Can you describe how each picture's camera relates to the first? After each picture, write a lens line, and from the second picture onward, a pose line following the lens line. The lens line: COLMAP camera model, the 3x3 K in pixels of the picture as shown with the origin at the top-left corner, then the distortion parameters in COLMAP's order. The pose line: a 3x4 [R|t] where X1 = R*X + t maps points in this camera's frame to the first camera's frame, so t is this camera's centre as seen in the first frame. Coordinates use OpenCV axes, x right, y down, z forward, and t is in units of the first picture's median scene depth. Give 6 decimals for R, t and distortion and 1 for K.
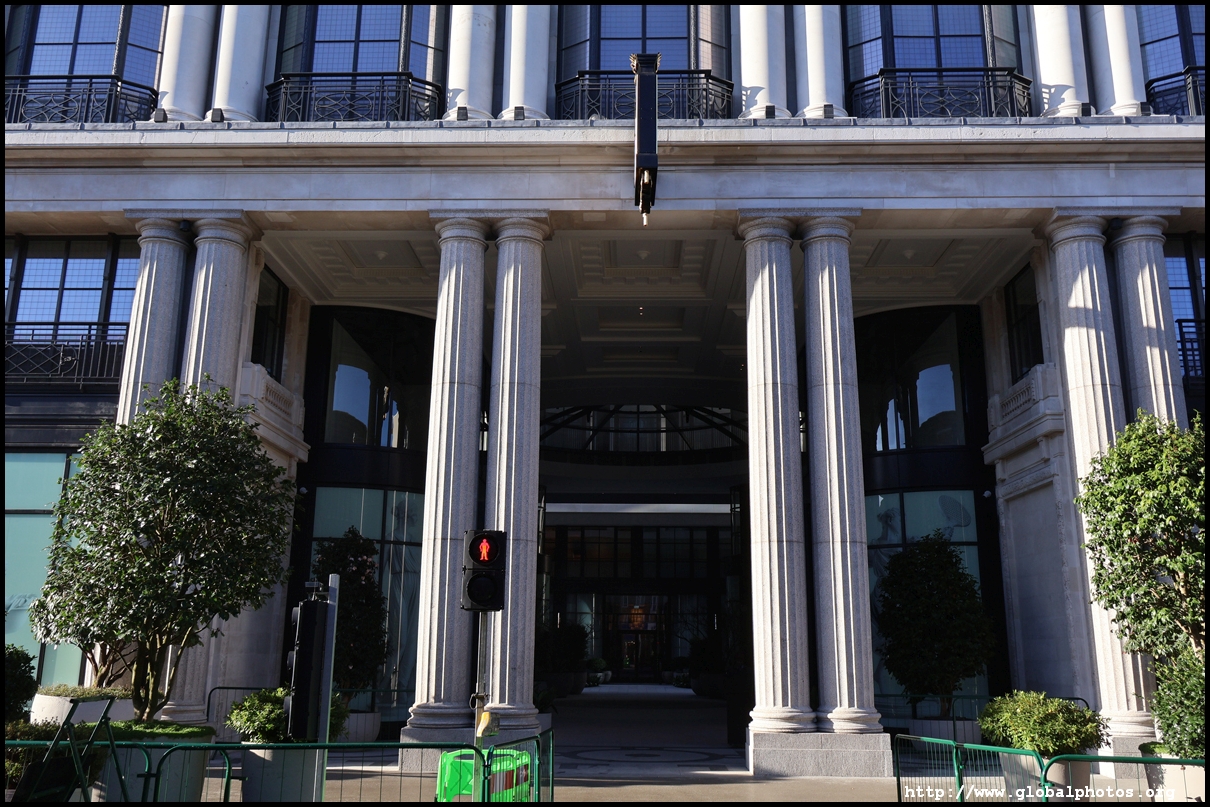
lens RADIAL K [[1033.9, 0, 597.1], [0, 1033.9, 407.8], [0, 0, 1]] dist [0.012760, -0.031724]
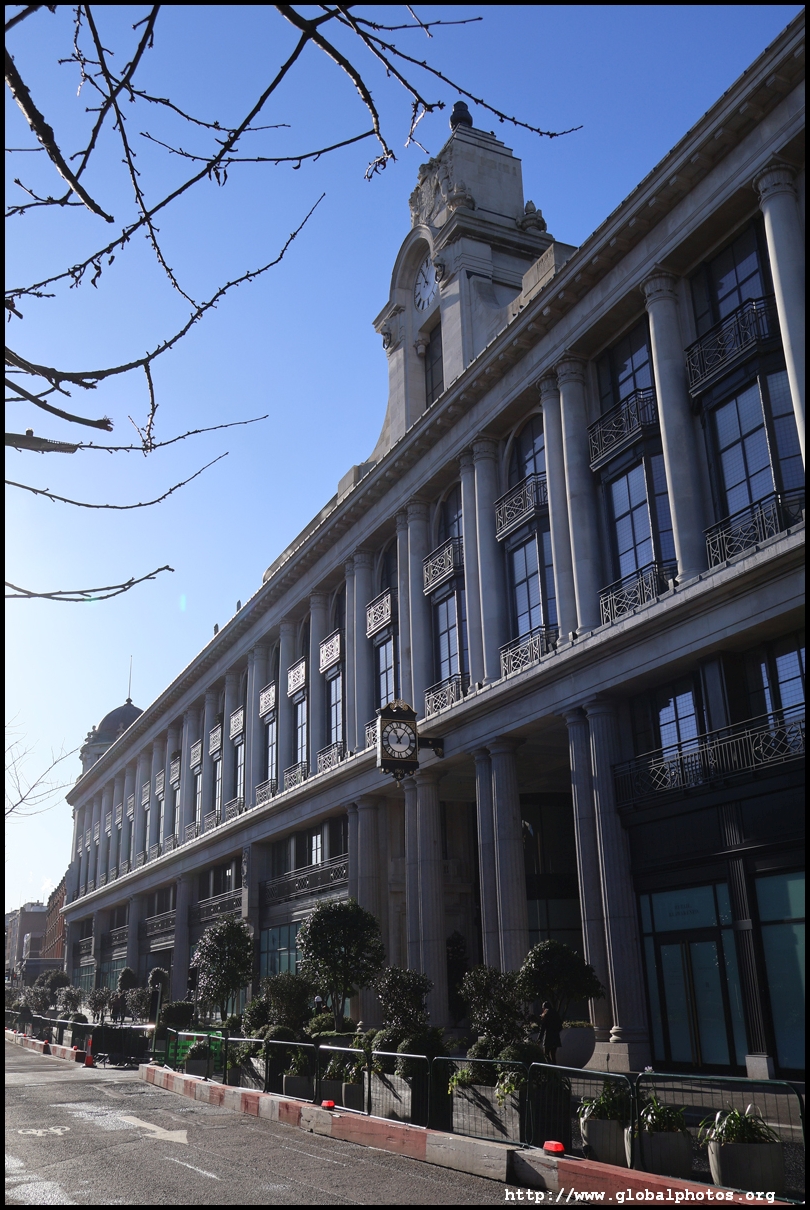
lens RADIAL K [[1142.4, 0, 404.7], [0, 1142.4, 606.3], [0, 0, 1]] dist [0.029385, 0.010681]
pose [[0.434310, -0.312603, -0.844781, 0.719382], [0.235428, 0.944644, -0.228521, 0.003327], [0.869453, -0.099636, 0.483863, -0.025423]]
